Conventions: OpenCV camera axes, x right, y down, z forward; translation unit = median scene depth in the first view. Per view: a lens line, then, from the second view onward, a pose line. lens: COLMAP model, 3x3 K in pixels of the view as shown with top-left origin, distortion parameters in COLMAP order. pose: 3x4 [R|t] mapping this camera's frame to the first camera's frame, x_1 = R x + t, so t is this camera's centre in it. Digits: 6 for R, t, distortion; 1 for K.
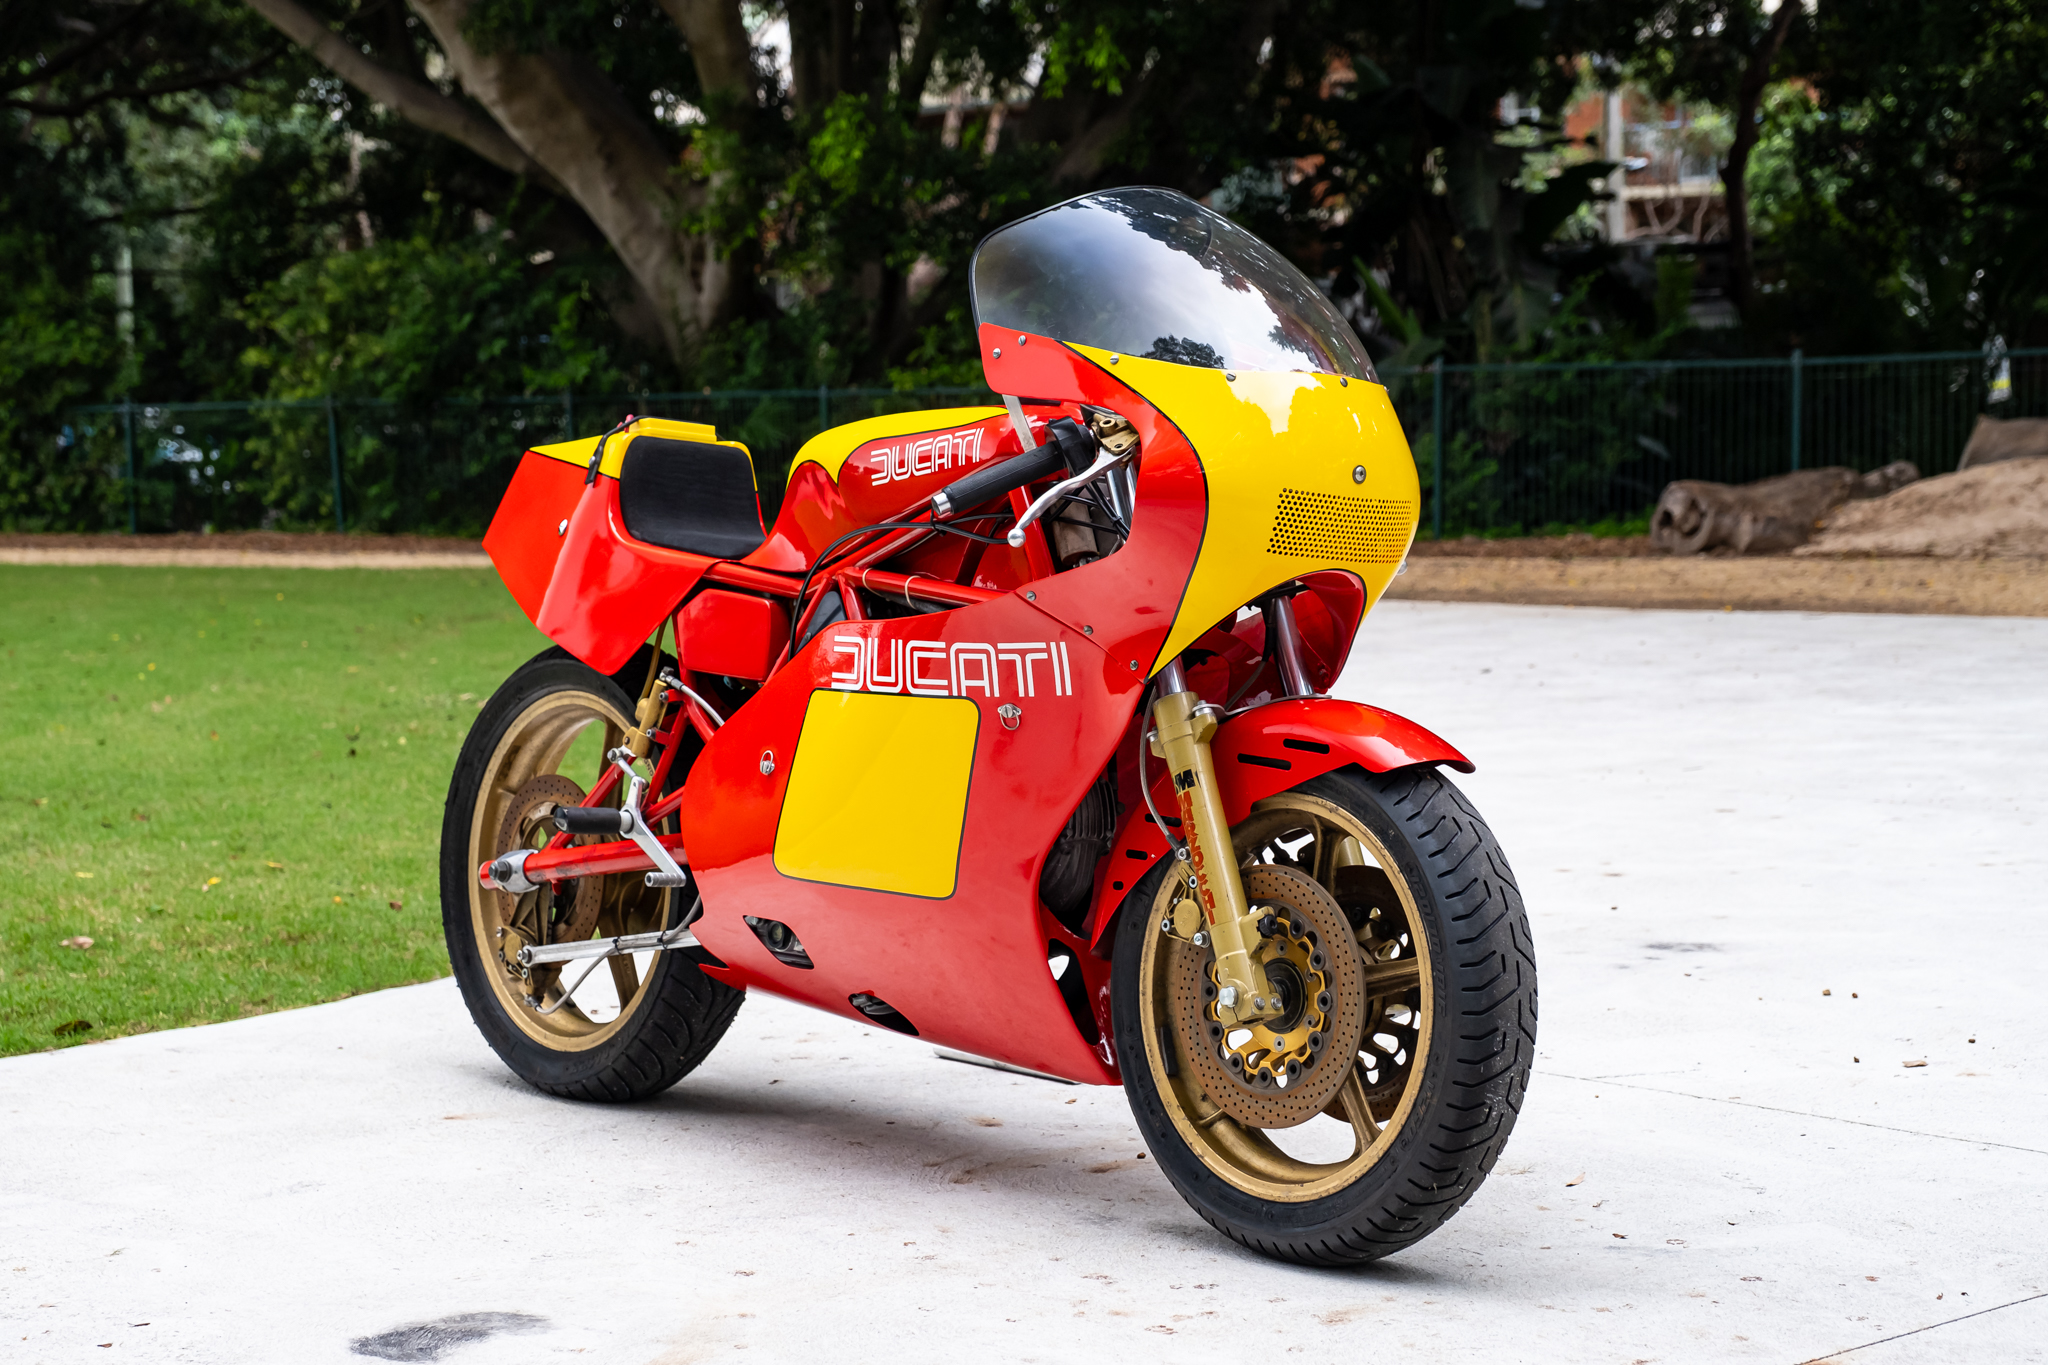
lens RADIAL K [[3563.6, 0, 1020.4], [0, 3563.6, 780.3], [0, 0, 1]] dist [0.189770, -1.260934]
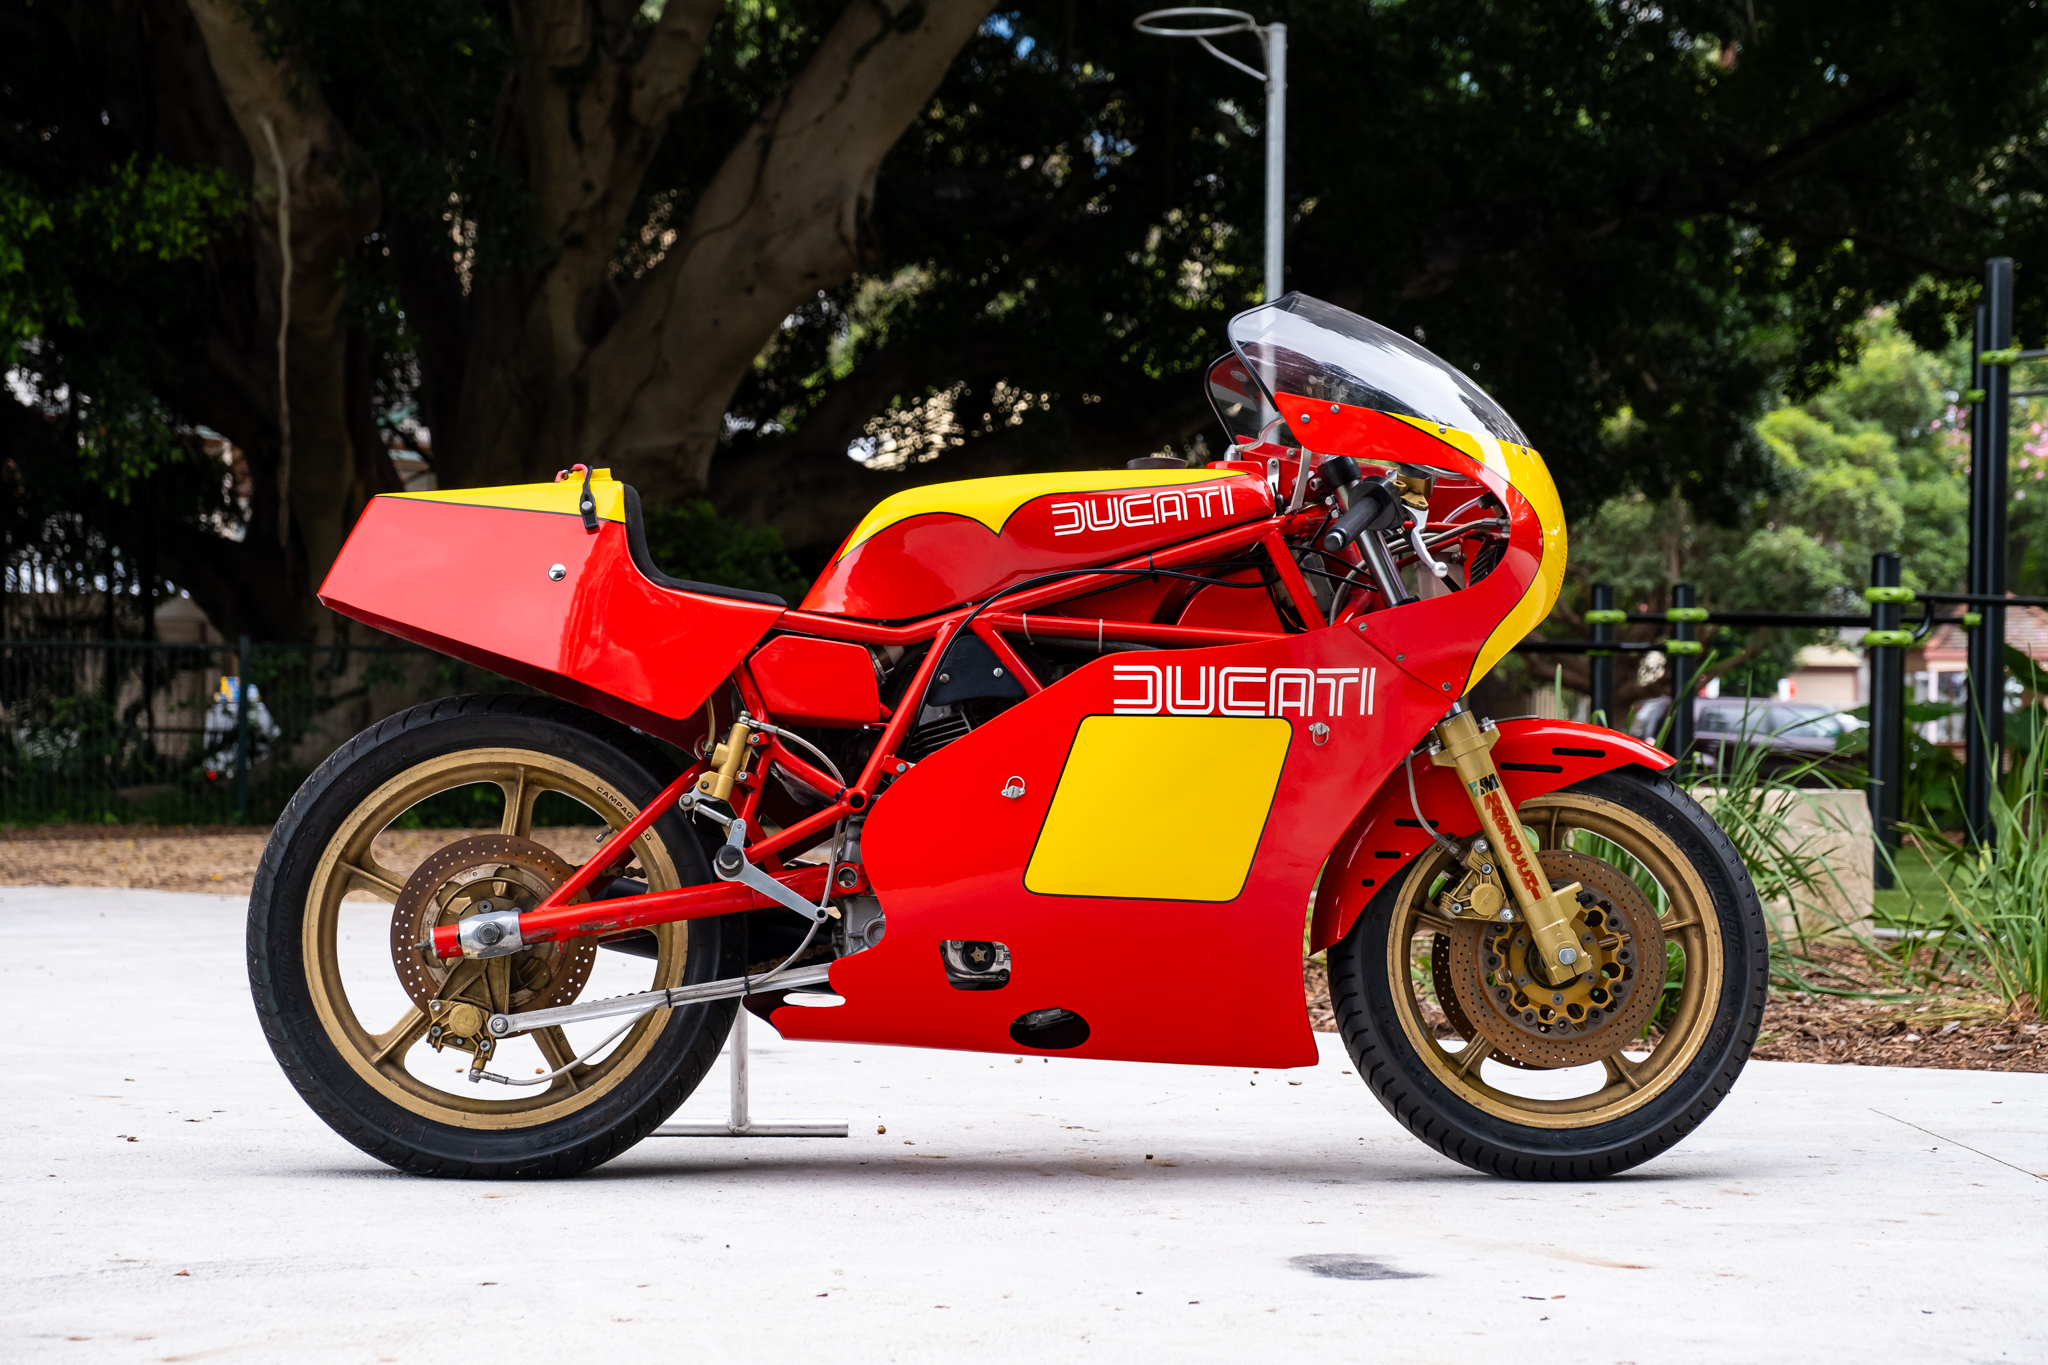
lens RADIAL K [[3659.0, 0, 1023.2], [0, 3659.0, 766.8], [0, 0, 1]] dist [0.095556, -0.091457]
pose [[0.613207, 0.025458, 0.789512, -0.869779], [0.060200, 0.995068, -0.078843, 0.070066], [-0.787625, 0.095876, 0.608650, 0.318381]]
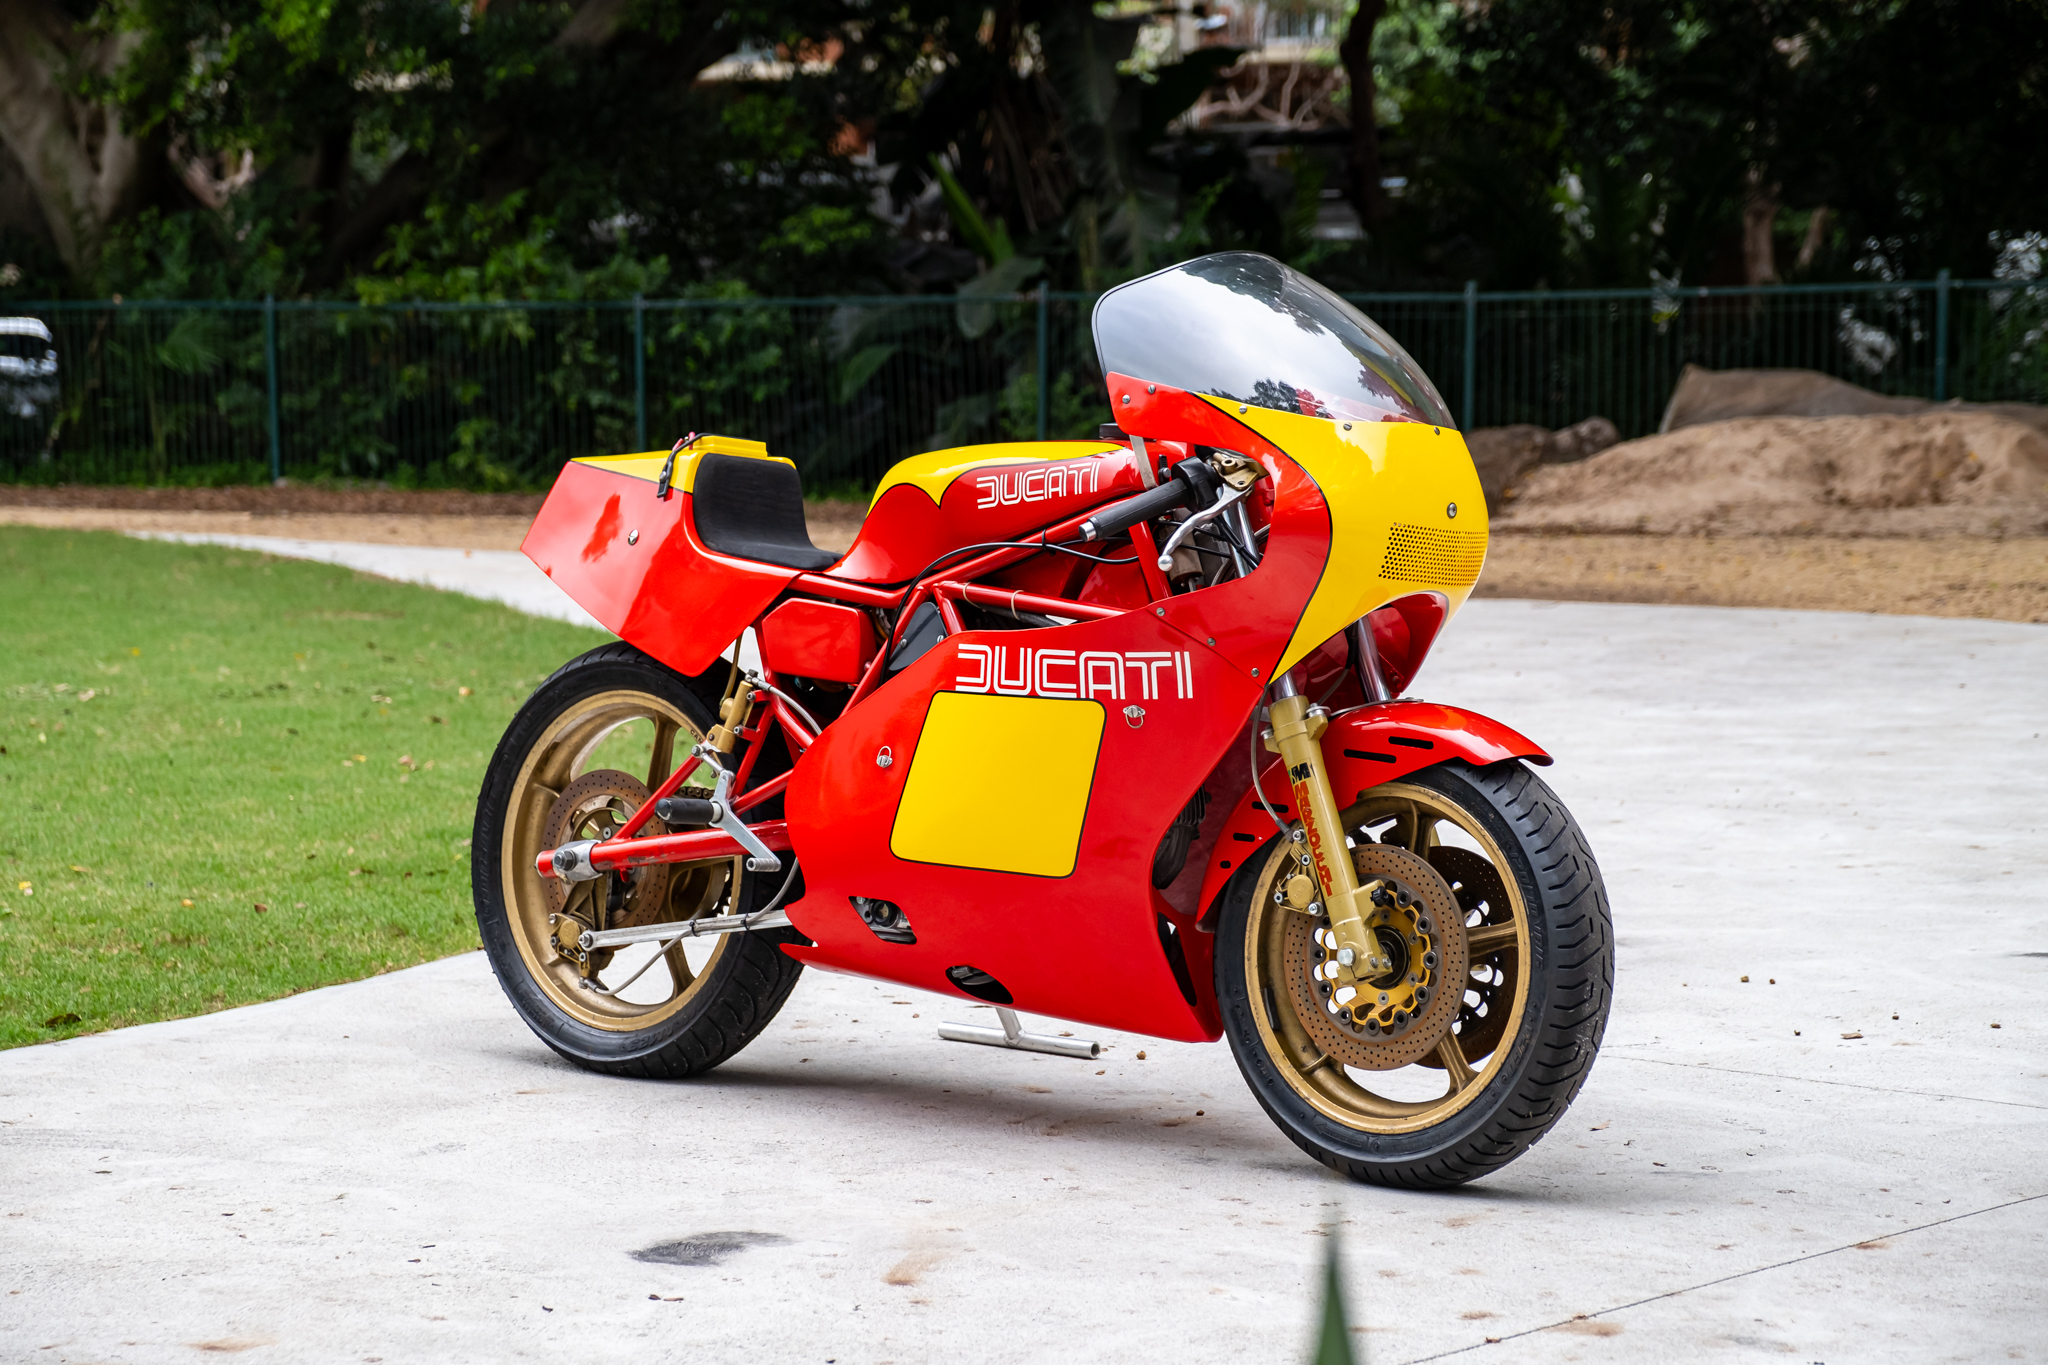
lens RADIAL K [[4706.2, 0, 1023.9], [0, 4706.2, 771.4], [0, 0, 1]] dist [0.362890, -3.218059]
pose [[0.990160, 0.002038, 0.139926, -0.219273], [-0.001175, 0.999980, -0.006249, 0.008071], [-0.139936, 0.006024, 0.990142, -0.429557]]
